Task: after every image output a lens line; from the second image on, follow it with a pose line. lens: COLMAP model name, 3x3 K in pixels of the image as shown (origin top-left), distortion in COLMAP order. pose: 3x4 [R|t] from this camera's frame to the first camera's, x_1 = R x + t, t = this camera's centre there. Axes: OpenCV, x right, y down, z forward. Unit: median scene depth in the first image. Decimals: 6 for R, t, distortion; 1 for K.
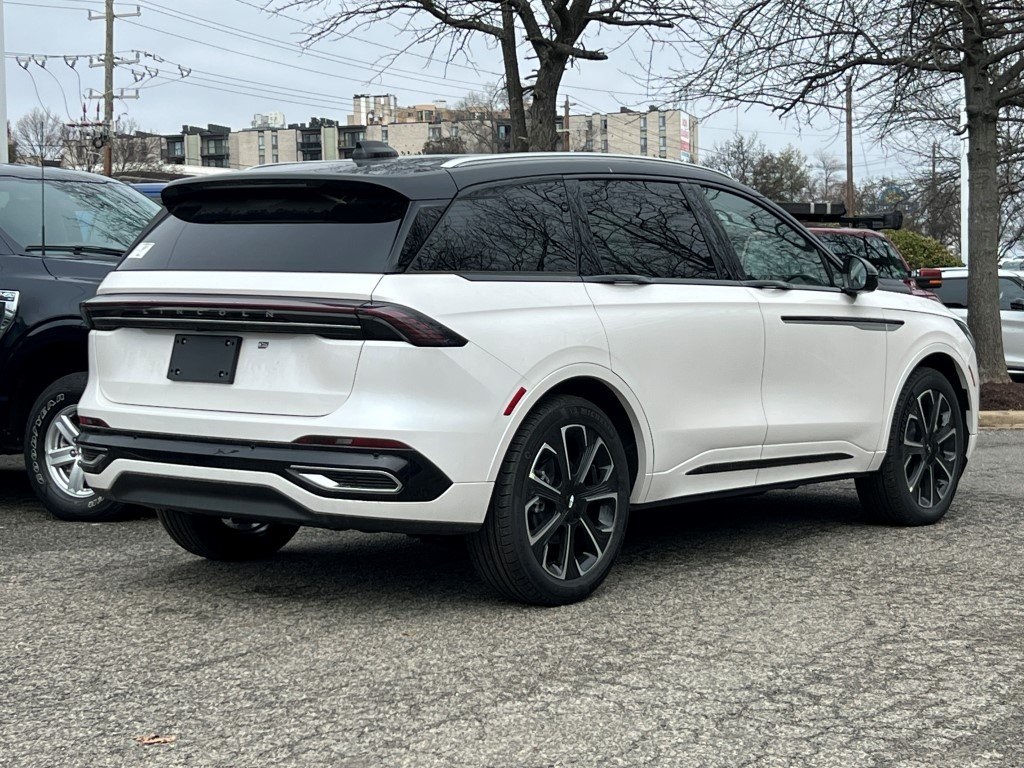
lens RADIAL K [[1970.4, 0, 512.8], [0, 1970.4, 380.5], [0, 0, 1]] dist [0.235366, 0.000000]
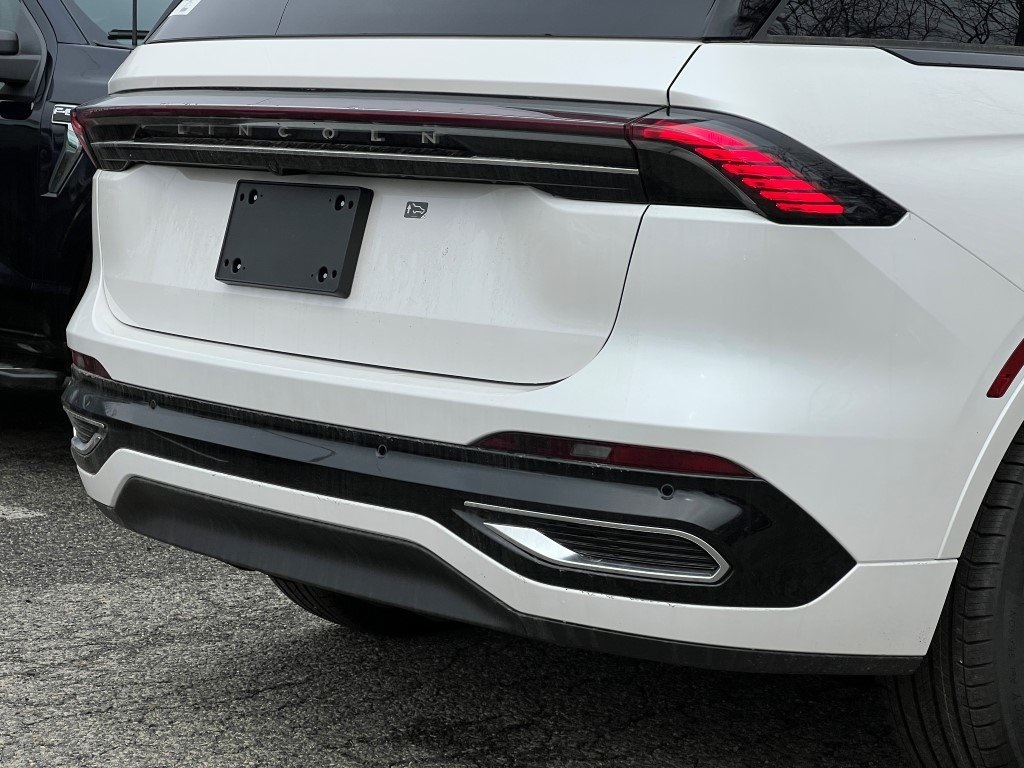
lens RADIAL K [[2326.0, 0, 515.3], [0, 2326.0, 382.8], [0, 0, 1]] dist [0.092592, 0.000000]
pose [[0.987935, 0.034370, -0.151010, -0.027686], [-0.025695, 0.997926, 0.059028, -0.010799], [0.152726, -0.054435, 0.986768, 0.504856]]
